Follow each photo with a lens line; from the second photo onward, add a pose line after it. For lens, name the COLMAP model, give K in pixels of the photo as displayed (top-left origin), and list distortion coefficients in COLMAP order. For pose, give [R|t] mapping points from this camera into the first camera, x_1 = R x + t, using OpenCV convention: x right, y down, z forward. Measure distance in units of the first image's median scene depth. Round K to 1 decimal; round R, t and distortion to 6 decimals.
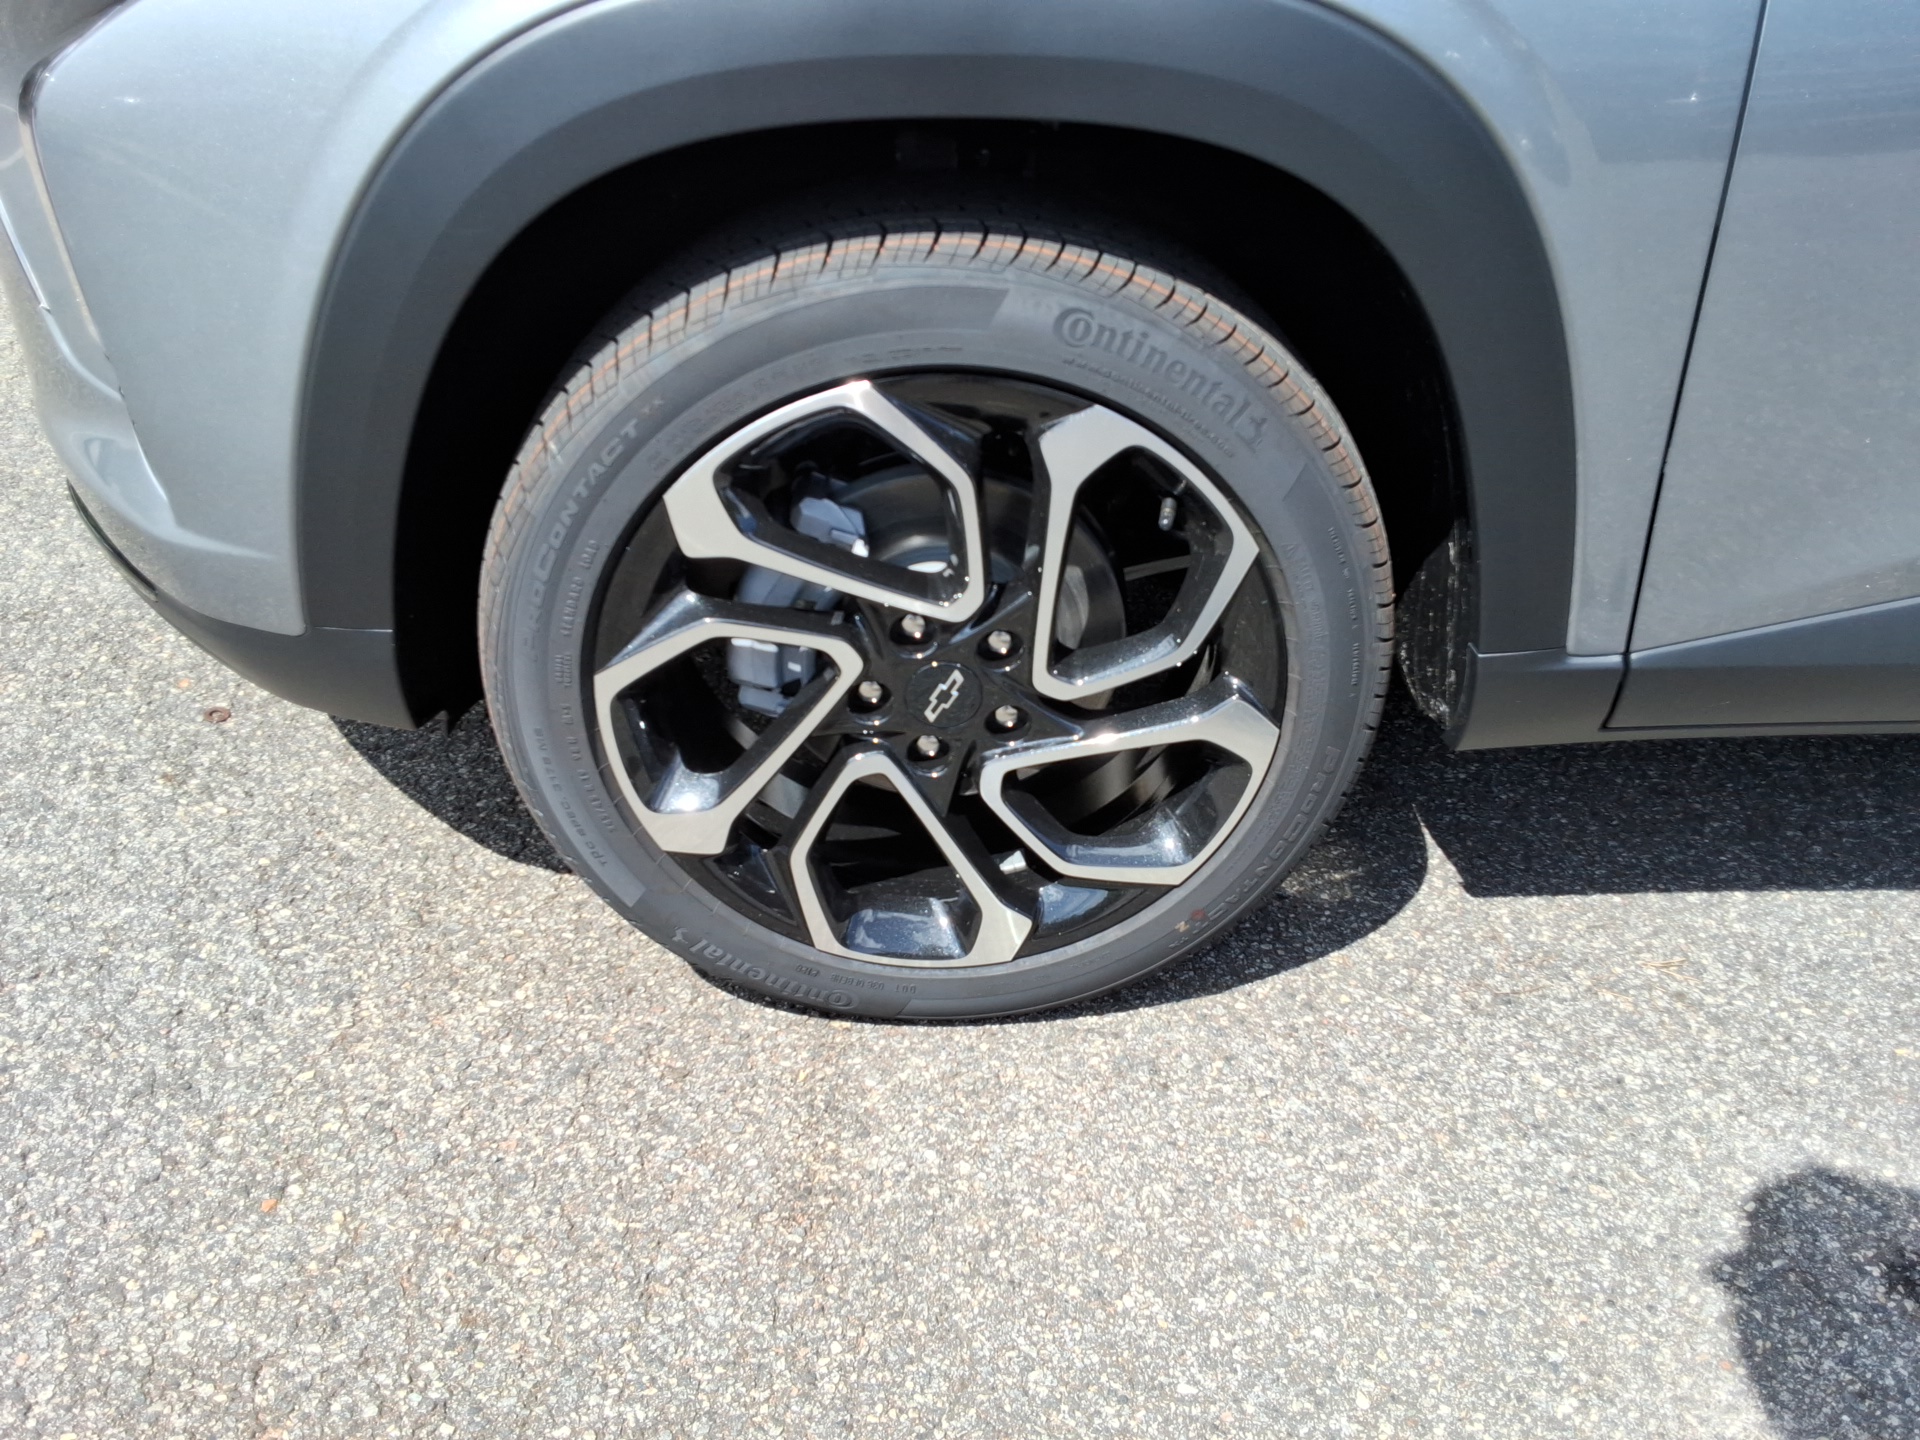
lens RADIAL K [[1534.9, 0, 969.1], [0, 1534.9, 720.4], [0, 0, 1]] dist [0.101349, -0.158659]
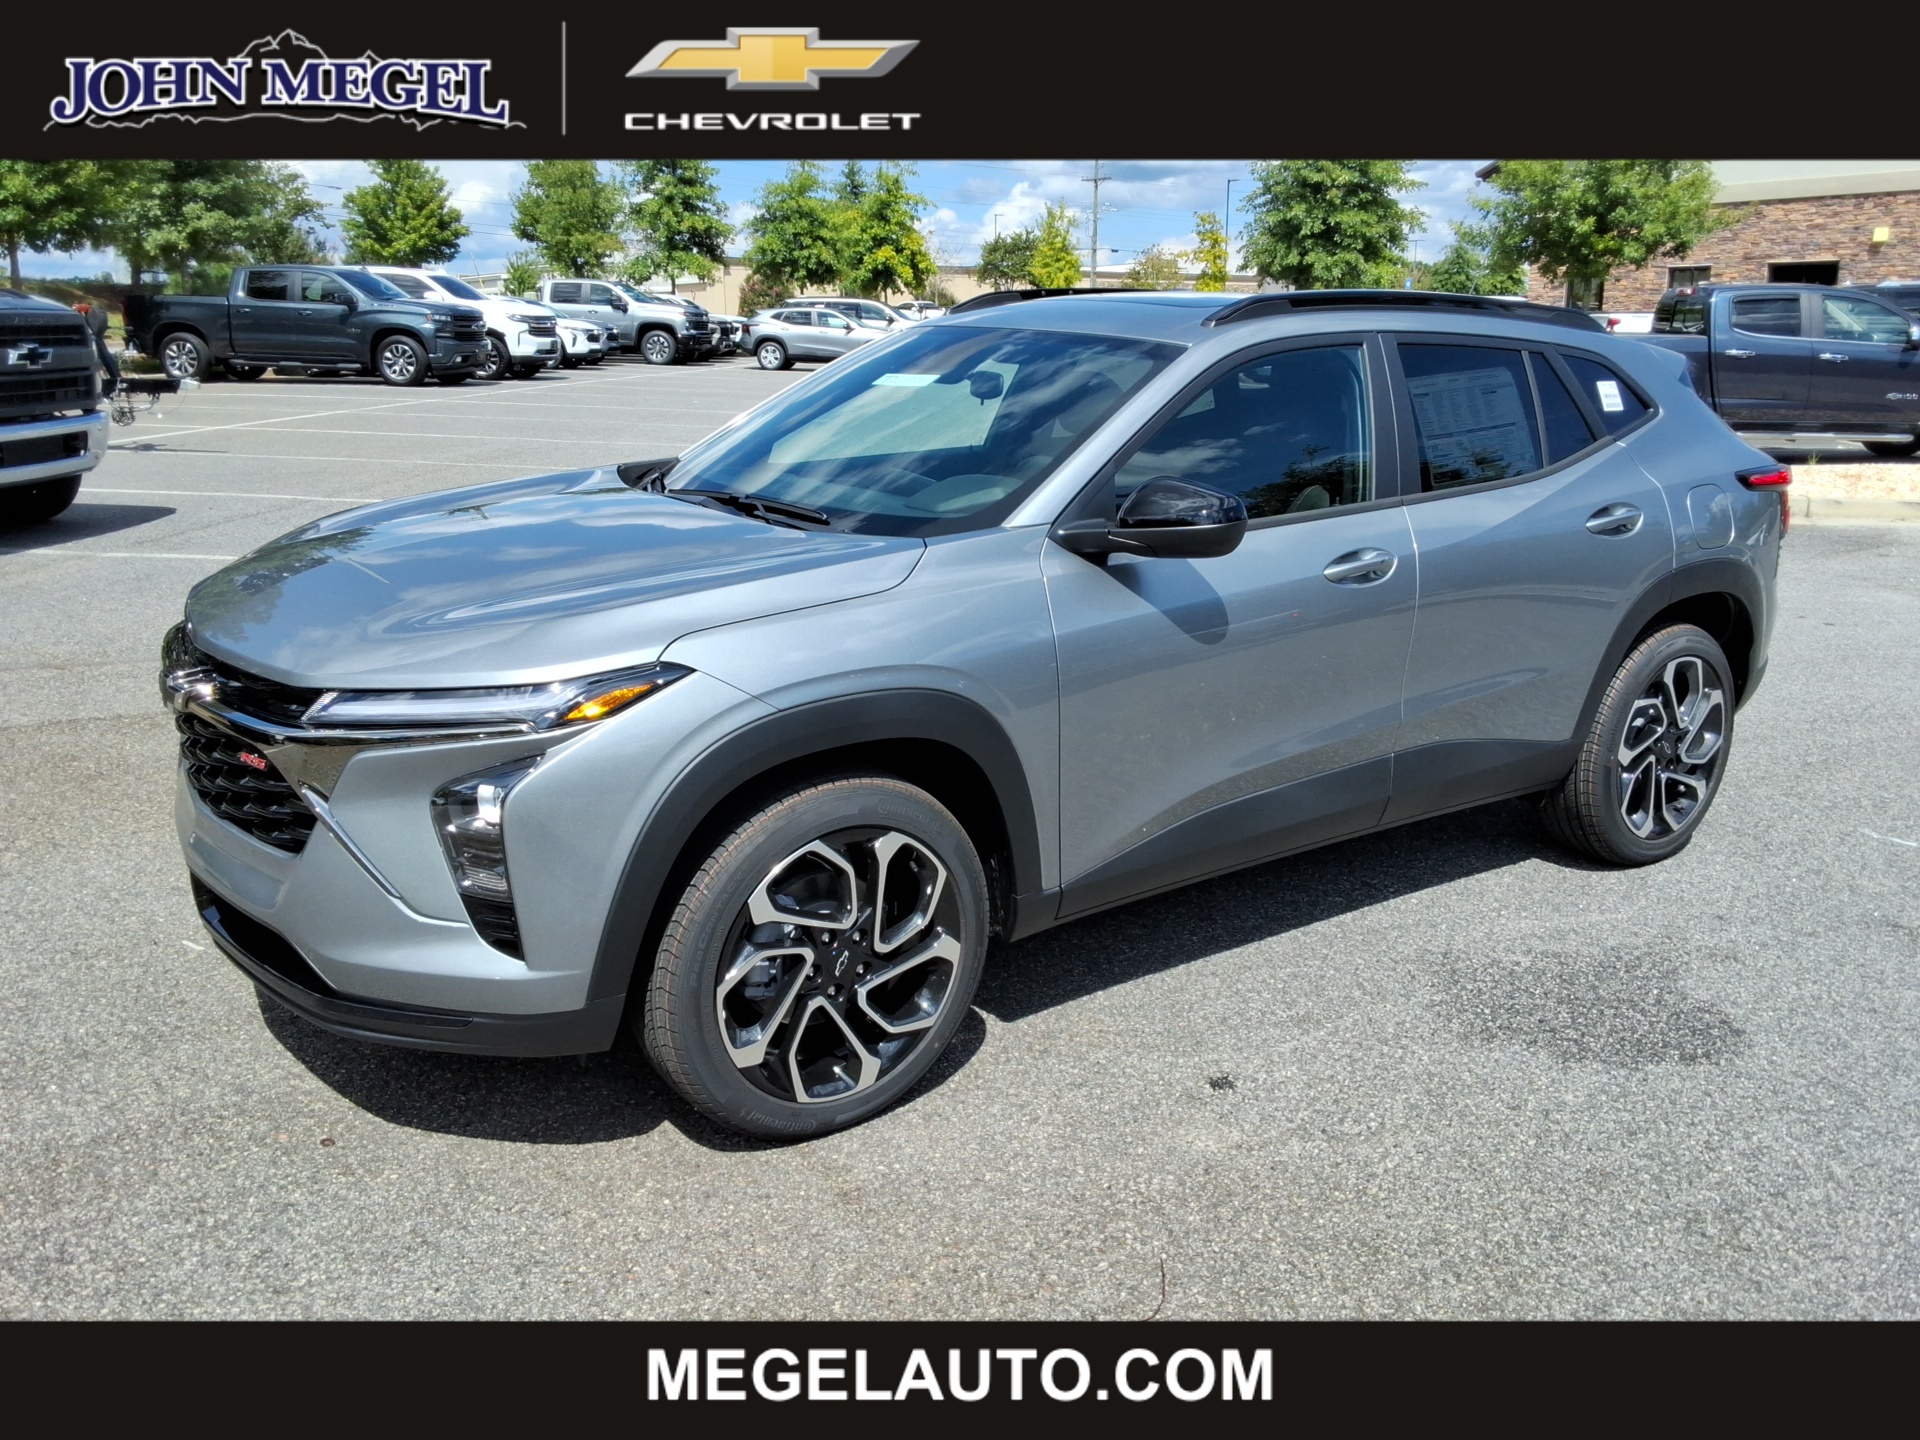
lens RADIAL K [[1534.9, 0, 969.1], [0, 1534.9, 720.4], [0, 0, 1]] dist [0.101349, -0.158659]
pose [[0.824596, -0.160153, 0.542580, -1.059935], [0.308246, 0.931411, -0.193539, 0.152634], [-0.474369, 0.326839, 0.817404, -1.135724]]
